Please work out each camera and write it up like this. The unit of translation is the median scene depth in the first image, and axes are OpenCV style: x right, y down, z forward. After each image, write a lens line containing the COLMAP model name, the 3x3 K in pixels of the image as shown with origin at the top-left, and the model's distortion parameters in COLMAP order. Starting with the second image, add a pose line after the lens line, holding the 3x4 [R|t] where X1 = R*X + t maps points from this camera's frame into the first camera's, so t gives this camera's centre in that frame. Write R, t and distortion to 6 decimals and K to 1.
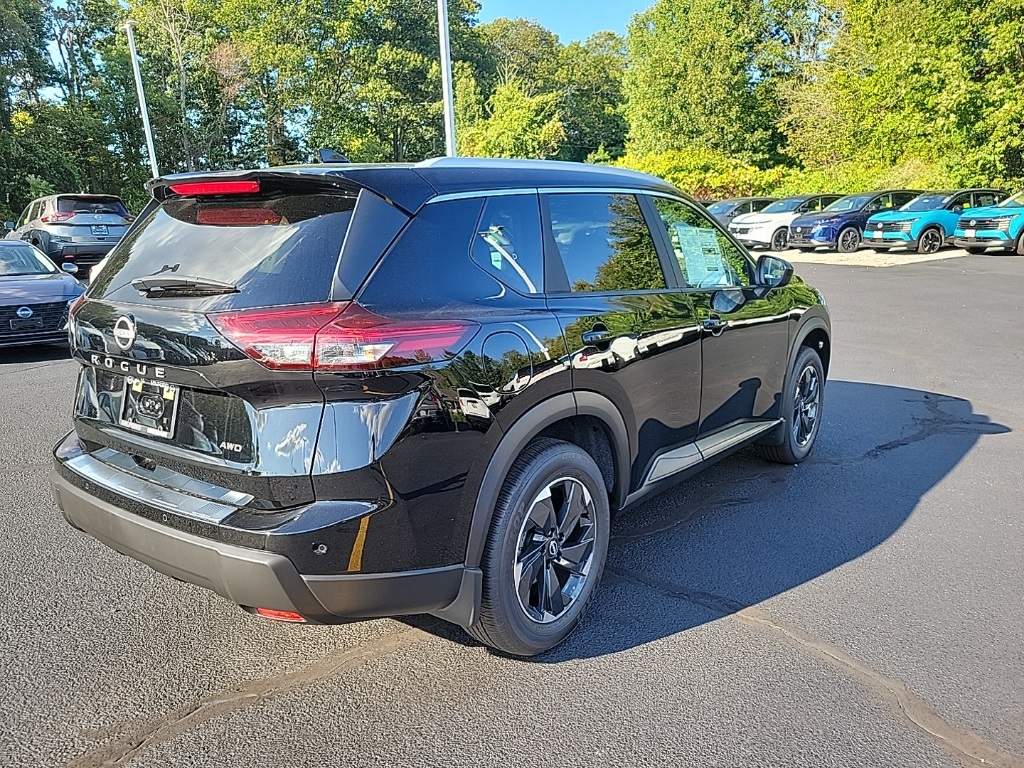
lens RADIAL K [[778.1, 0, 504.3], [0, 778.1, 395.3], [0, 0, 1]] dist [0.046067, -0.030886]
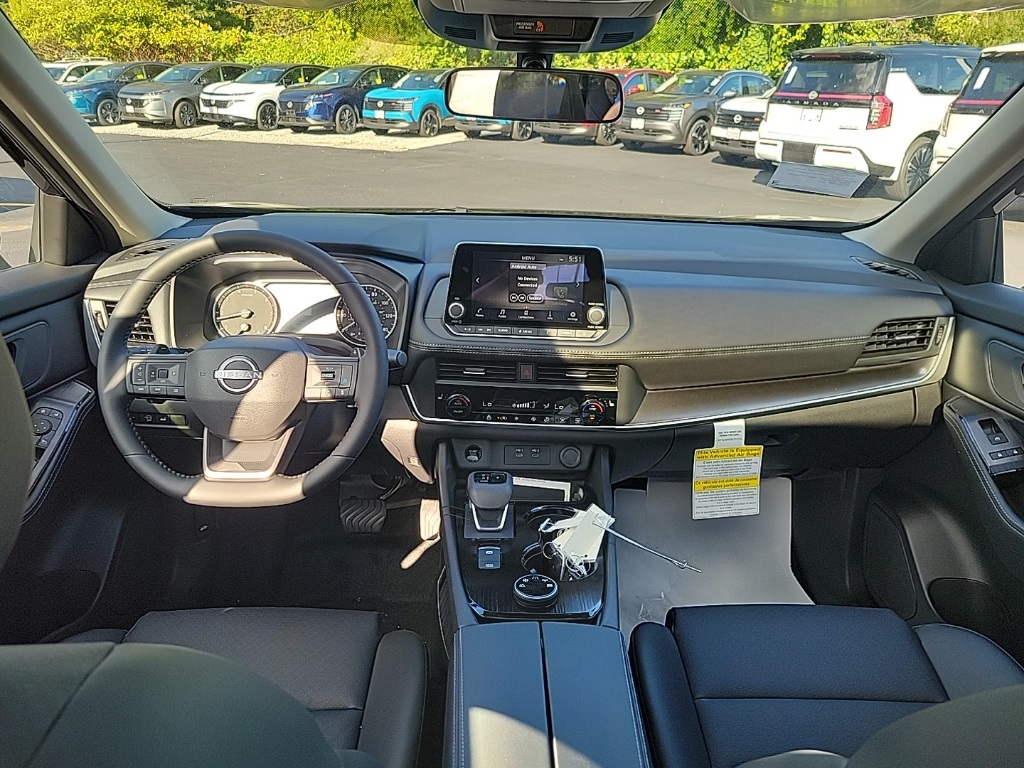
lens RADIAL K [[778.1, 0, 516.3], [0, 778.1, 369.0], [0, 0, 1]] dist [0.046067, -0.030886]
pose [[0.774500, -0.176549, 0.607438, -0.004110], [0.104299, 0.982761, 0.152651, -0.031582], [-0.623917, -0.054873, 0.779562, 0.154876]]
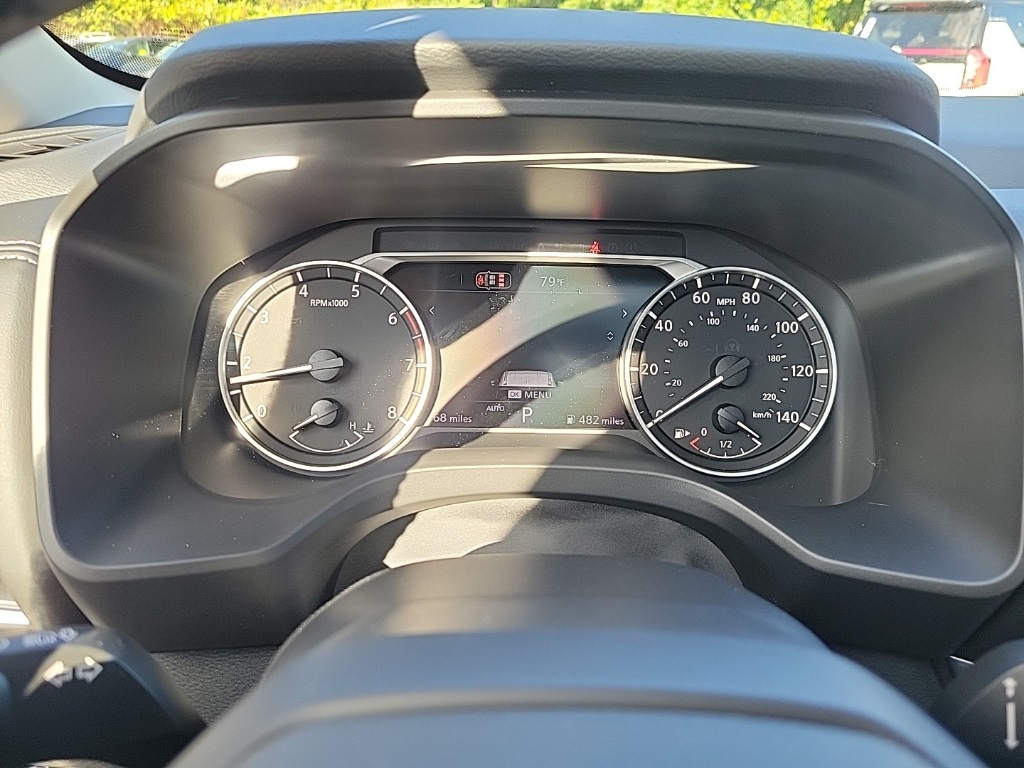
lens RADIAL K [[778.1, 0, 508.7], [0, 778.1, 385.6], [0, 0, 1]] dist [0.046067, -0.030886]
pose [[0.786848, -0.201593, 0.583293, 0.009063], [0.110220, 0.975853, 0.188581, -0.031261], [-0.607225, -0.084094, 0.790067, 0.195855]]
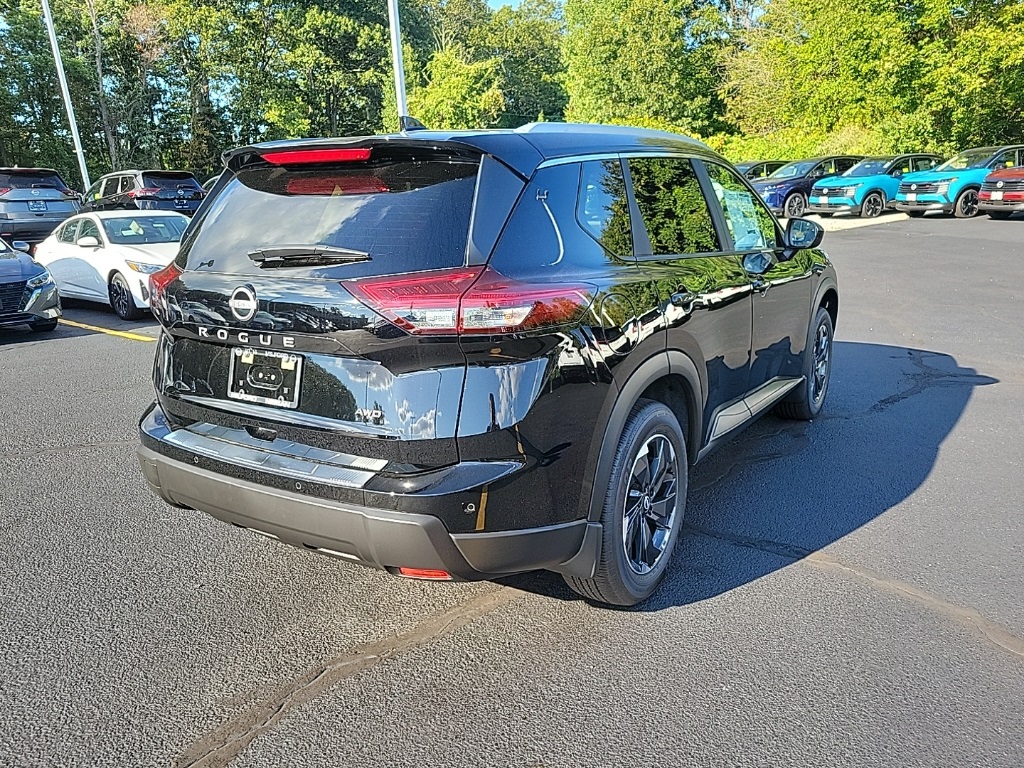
lens RADIAL K [[778.1, 0, 503.5], [0, 778.1, 401.7], [0, 0, 1]] dist [0.046067, -0.030886]
pose [[0.996602, -0.033608, 0.075197, -0.023998], [0.030363, 0.998575, 0.043898, 0.001131], [-0.076565, -0.041465, 0.996202, -0.001954]]
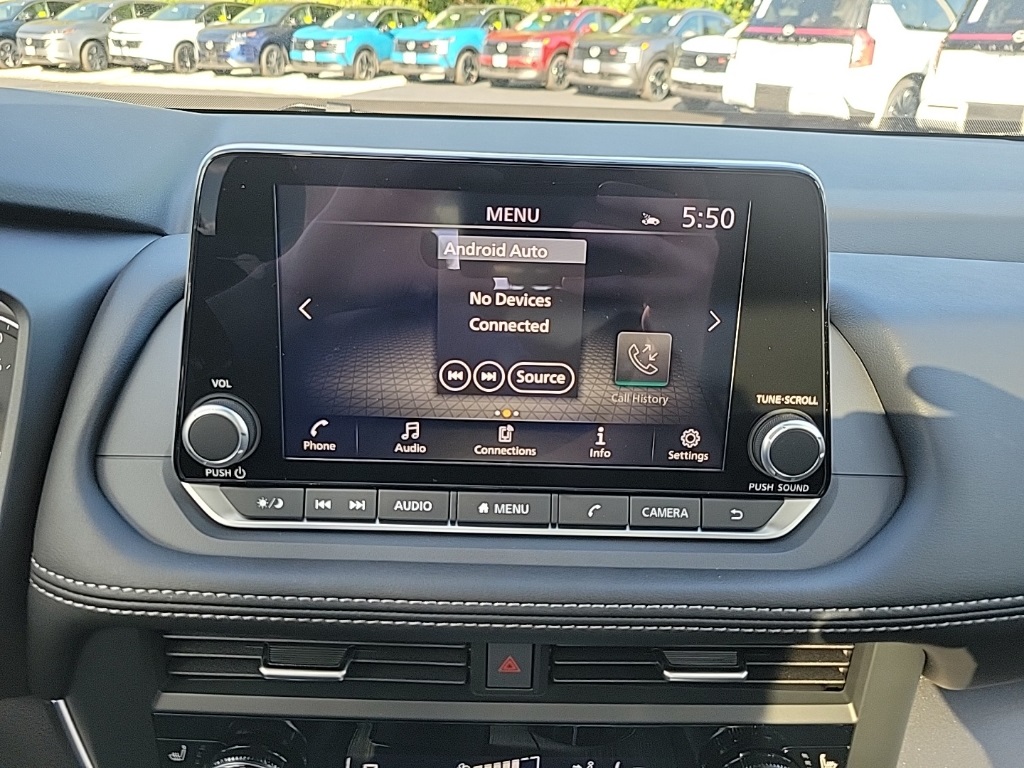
lens RADIAL K [[778.1, 0, 506.6], [0, 778.1, 377.1], [0, 0, 1]] dist [0.046067, -0.030886]
pose [[0.738033, -0.226887, 0.635476, 0.020595], [0.108120, 0.969369, 0.220529, -0.031088], [-0.666046, -0.094050, 0.739957, 0.185655]]
